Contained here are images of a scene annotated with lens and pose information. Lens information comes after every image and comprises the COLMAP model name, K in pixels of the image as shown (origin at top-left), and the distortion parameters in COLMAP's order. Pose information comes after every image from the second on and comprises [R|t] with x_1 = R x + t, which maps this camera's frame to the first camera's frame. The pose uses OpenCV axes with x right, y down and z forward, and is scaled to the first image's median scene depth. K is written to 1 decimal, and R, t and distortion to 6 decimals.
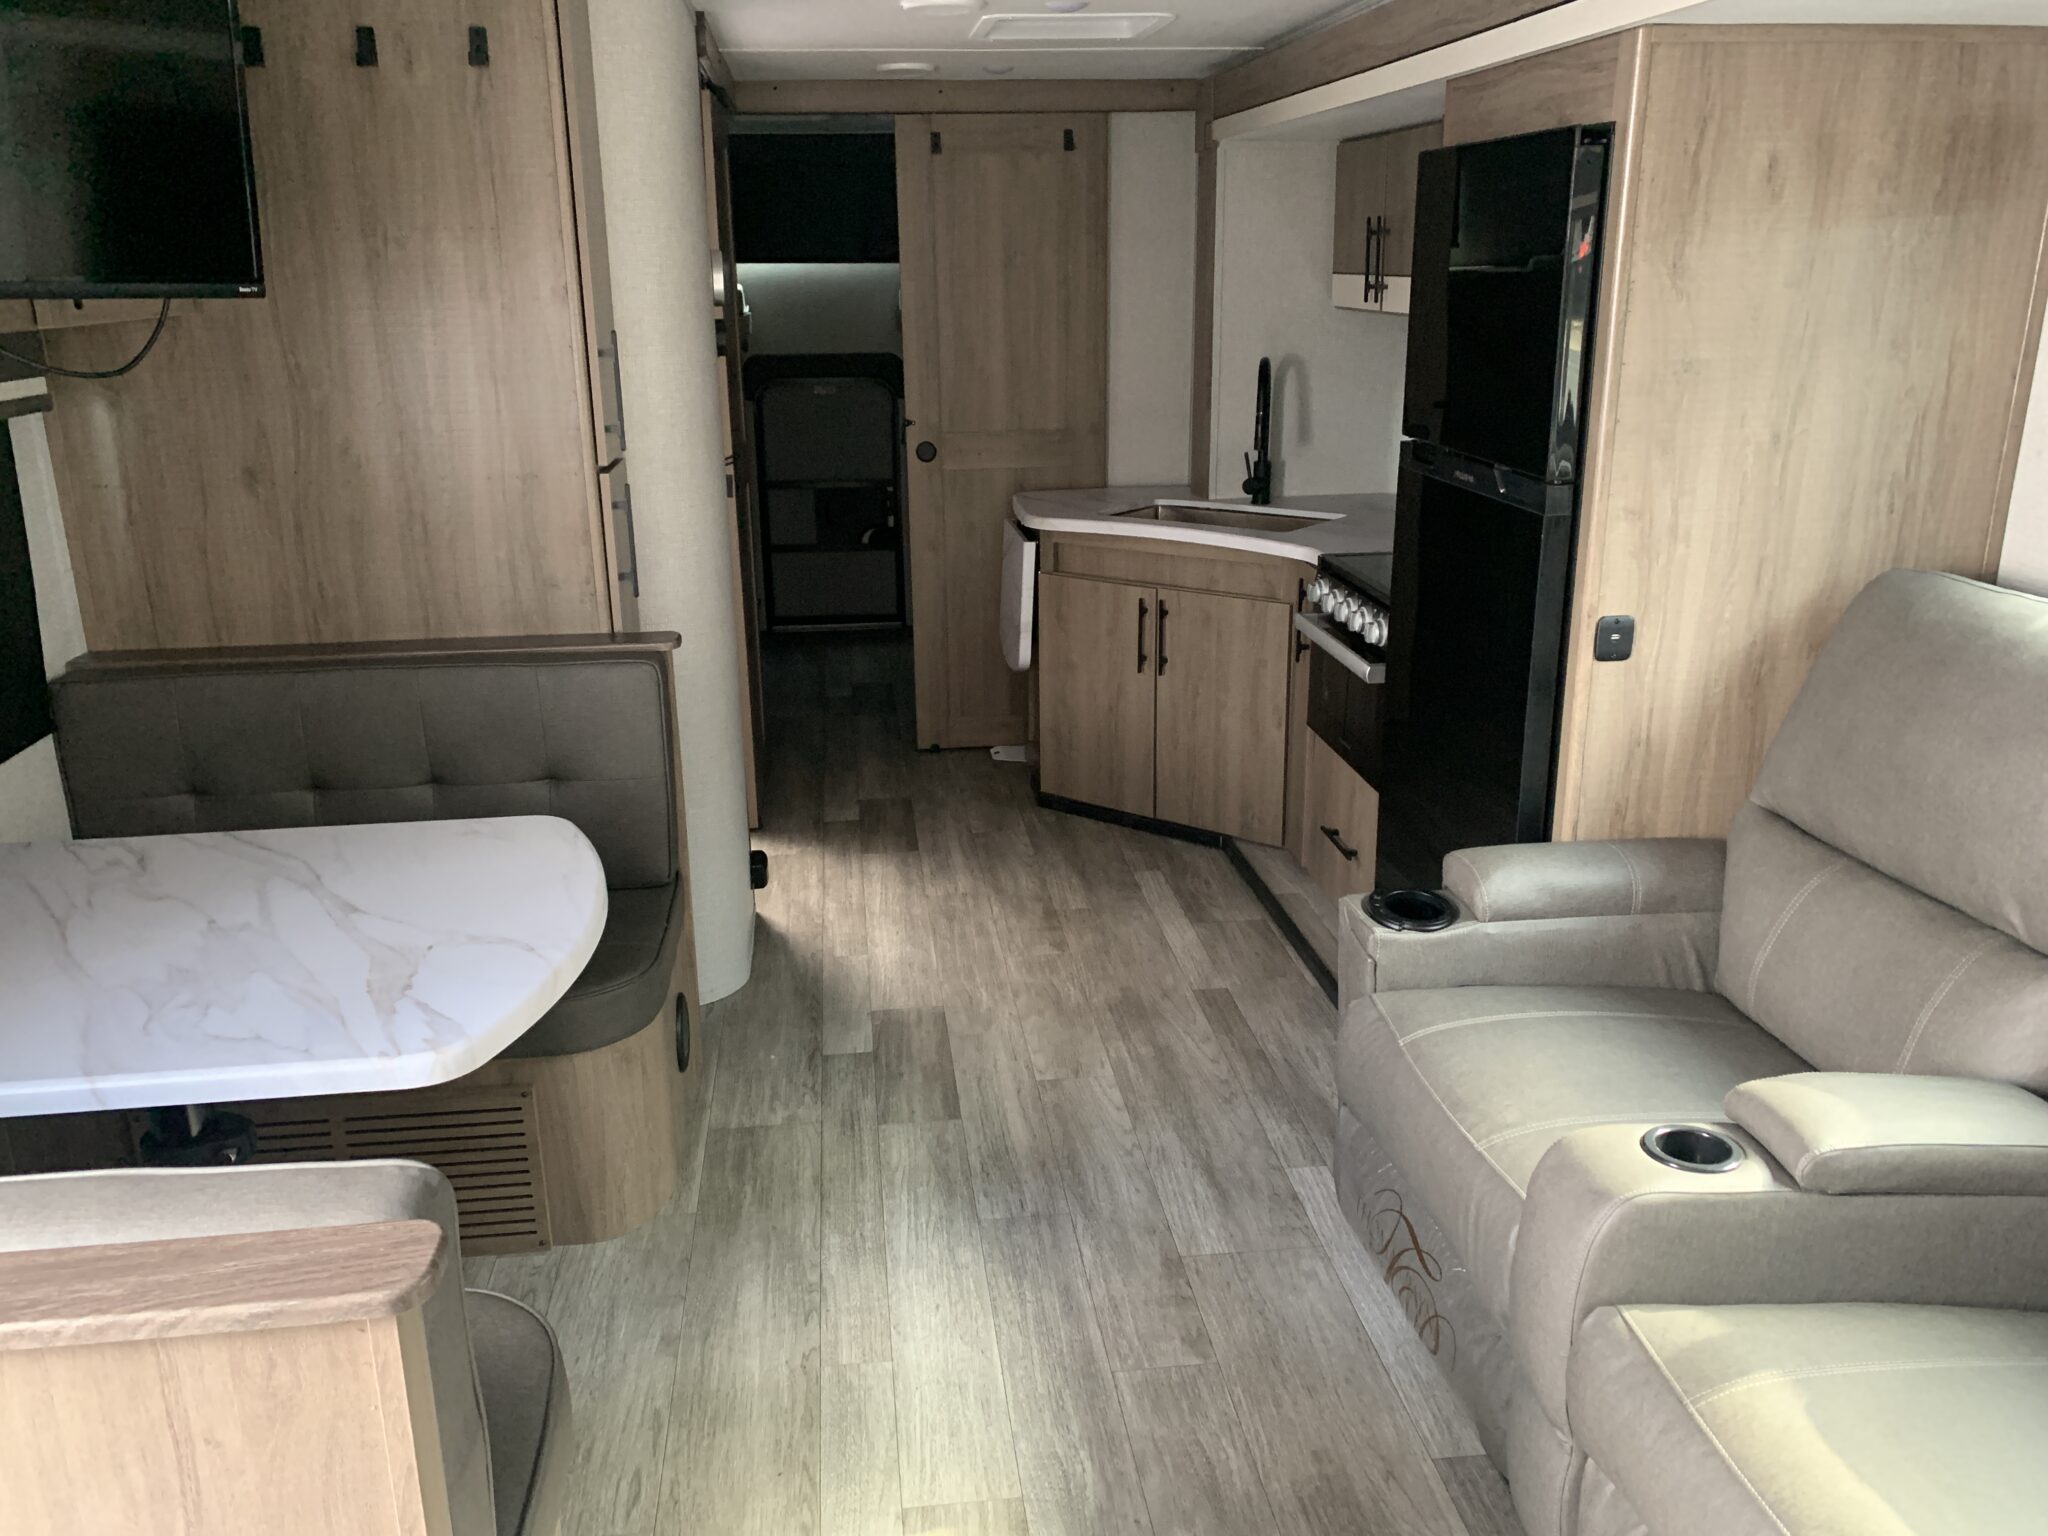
lens RADIAL K [[1582.2, 0, 1023.1], [0, 1582.2, 764.6], [0, 0, 1]] dist [0.114205, -0.148507]
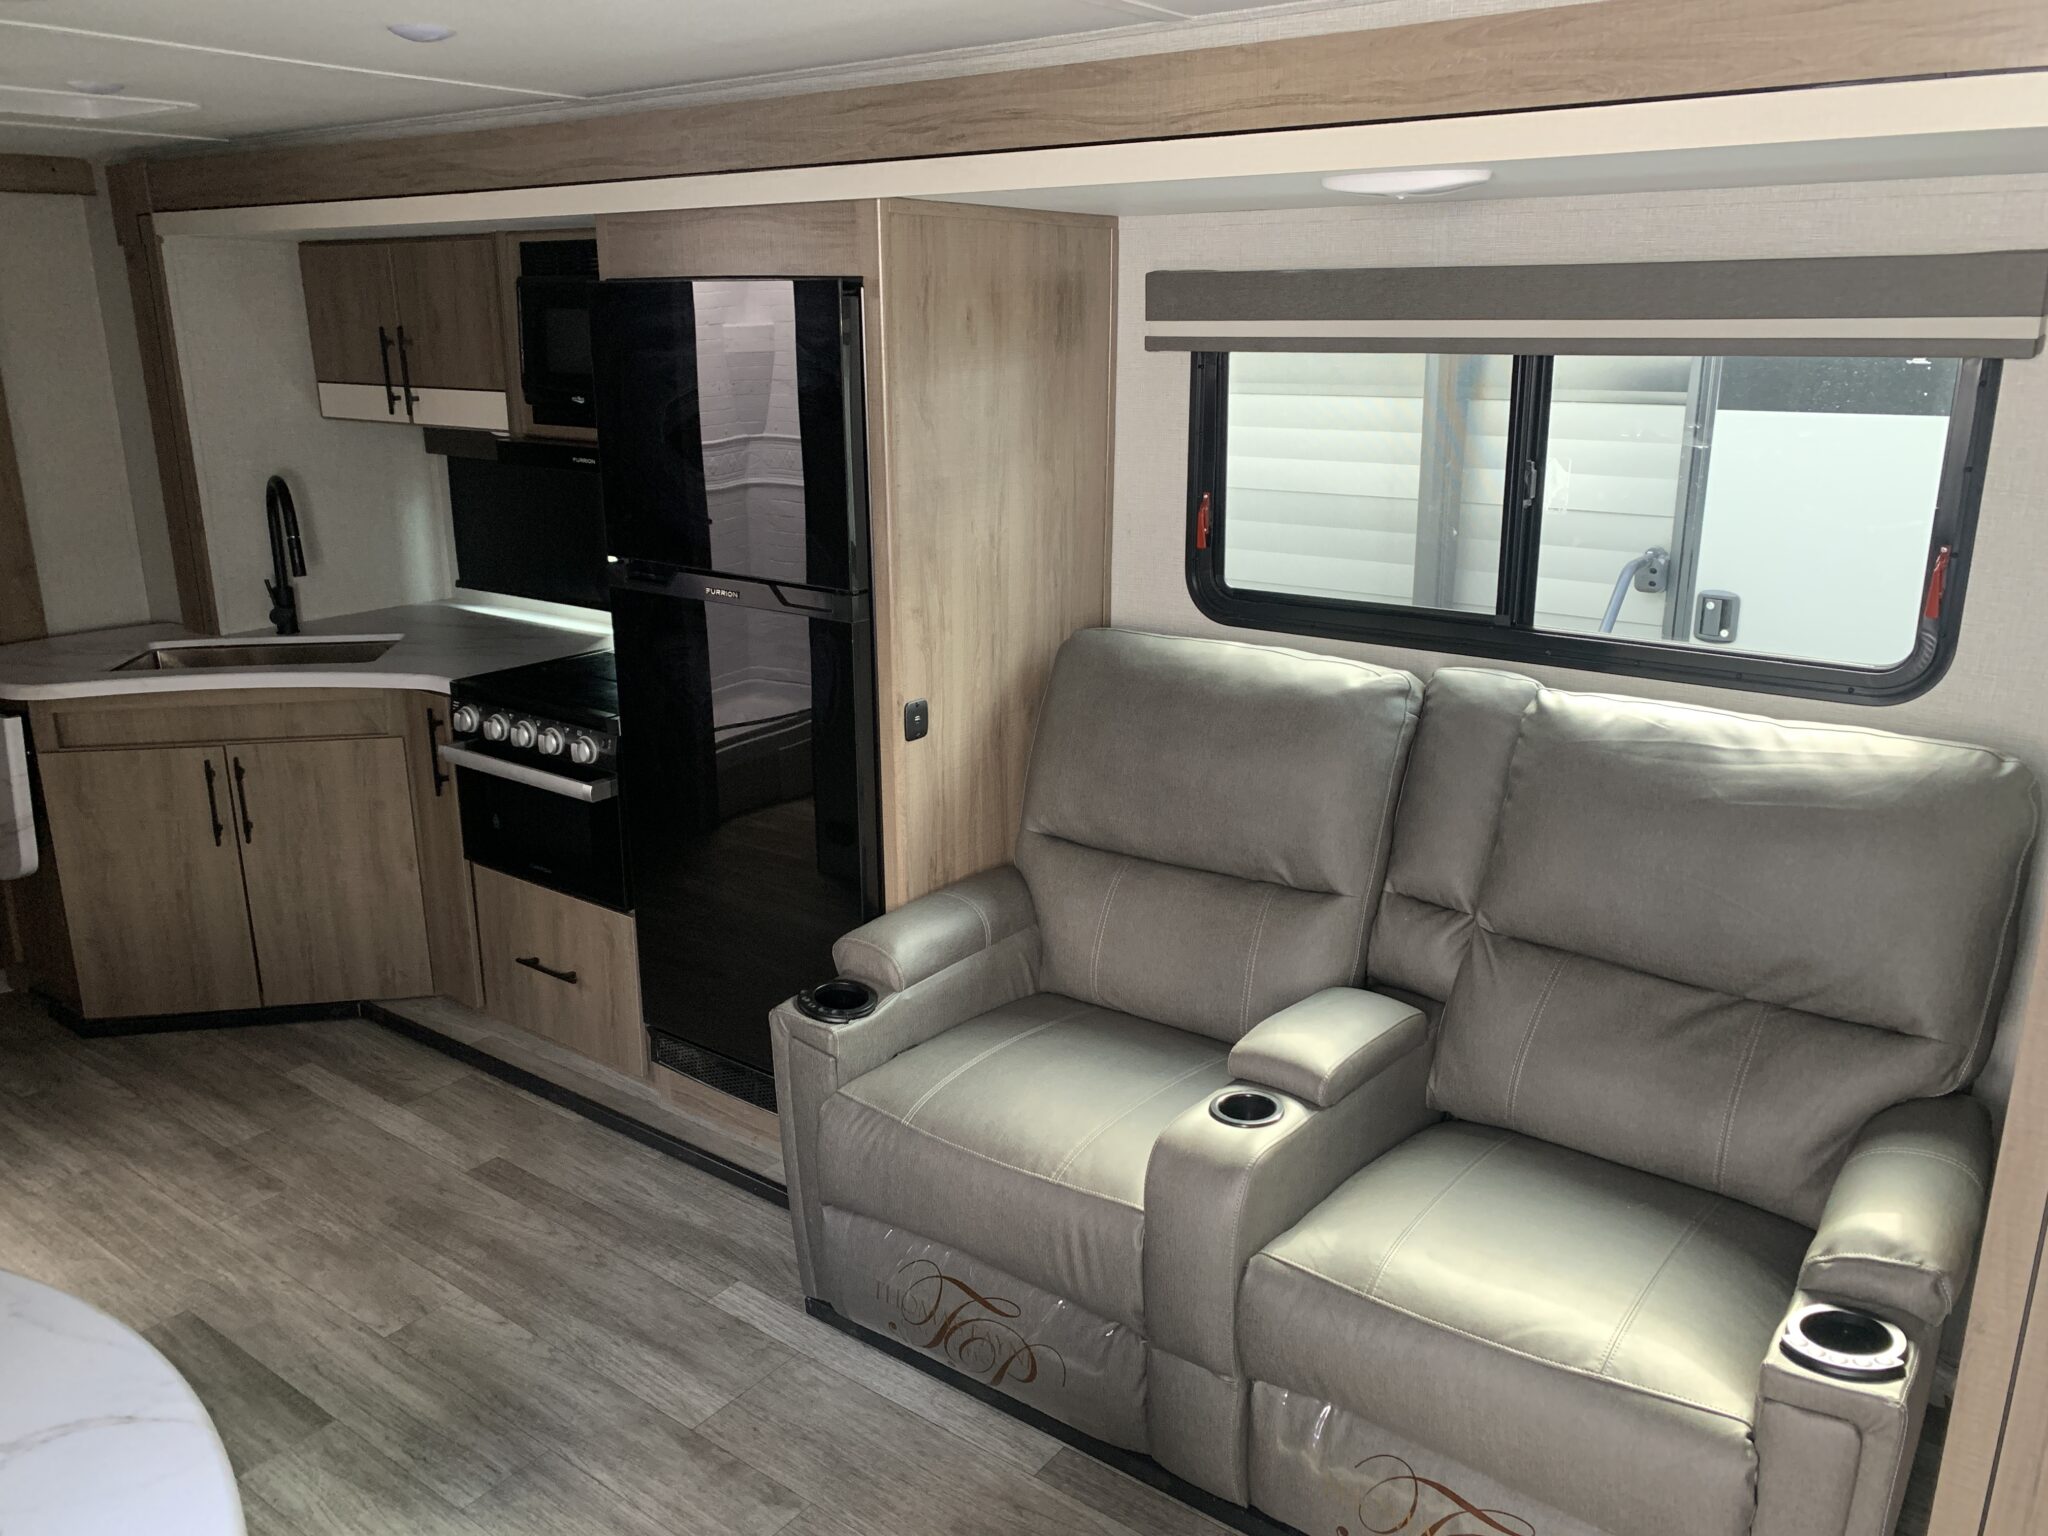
lens RADIAL K [[1594.4, 0, 1022.1], [0, 1594.4, 746.0], [0, 0, 1]] dist [0.100891, -0.077340]
pose [[0.705269, -0.185306, 0.684293, -0.295280], [0.217856, 0.975180, 0.039544, -0.071971], [-0.674637, 0.121188, 0.728134, 0.095784]]
